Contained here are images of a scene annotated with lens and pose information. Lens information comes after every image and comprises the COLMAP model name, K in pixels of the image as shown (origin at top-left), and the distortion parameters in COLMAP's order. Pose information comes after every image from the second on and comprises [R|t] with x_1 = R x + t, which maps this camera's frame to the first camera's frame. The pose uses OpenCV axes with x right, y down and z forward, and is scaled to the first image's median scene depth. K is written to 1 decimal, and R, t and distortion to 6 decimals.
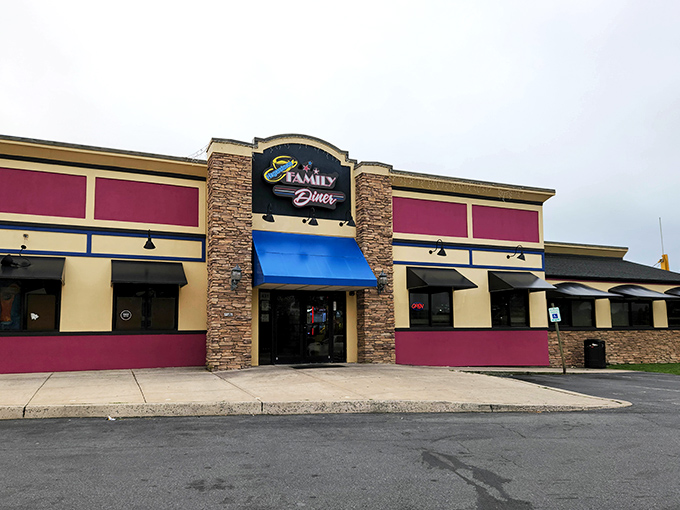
lens RADIAL K [[456.7, 0, 340.1], [0, 456.7, 255.4], [0, 0, 1]] dist [0.004061, 0.000191]
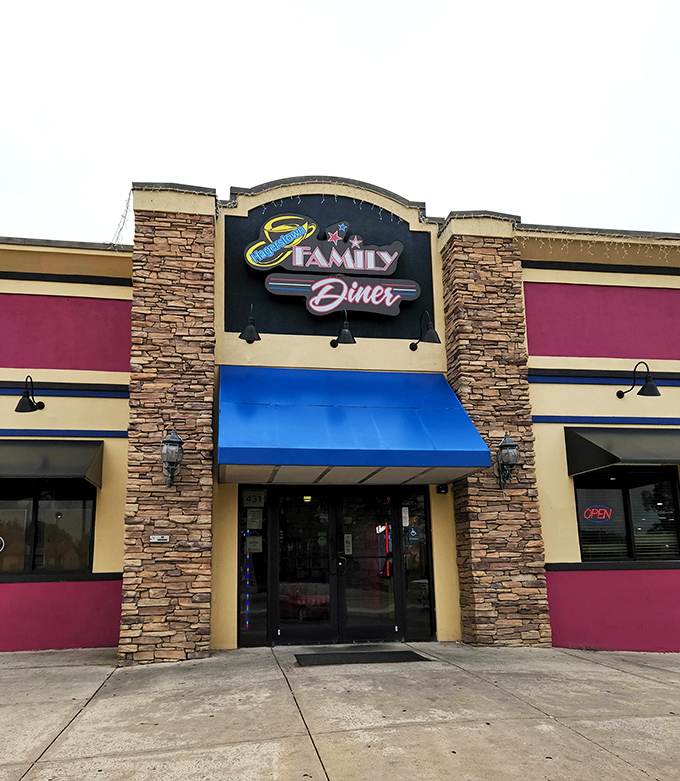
lens RADIAL K [[622.8, 0, 321.3], [0, 622.8, 437.3], [0, 0, 1]] dist [0.049097, -0.004578]
pose [[0.971882, -0.055650, -0.228797, 0.055794], [0.047442, 0.998023, -0.041226, 0.052123], [0.230639, 0.029212, 0.972601, 0.358094]]
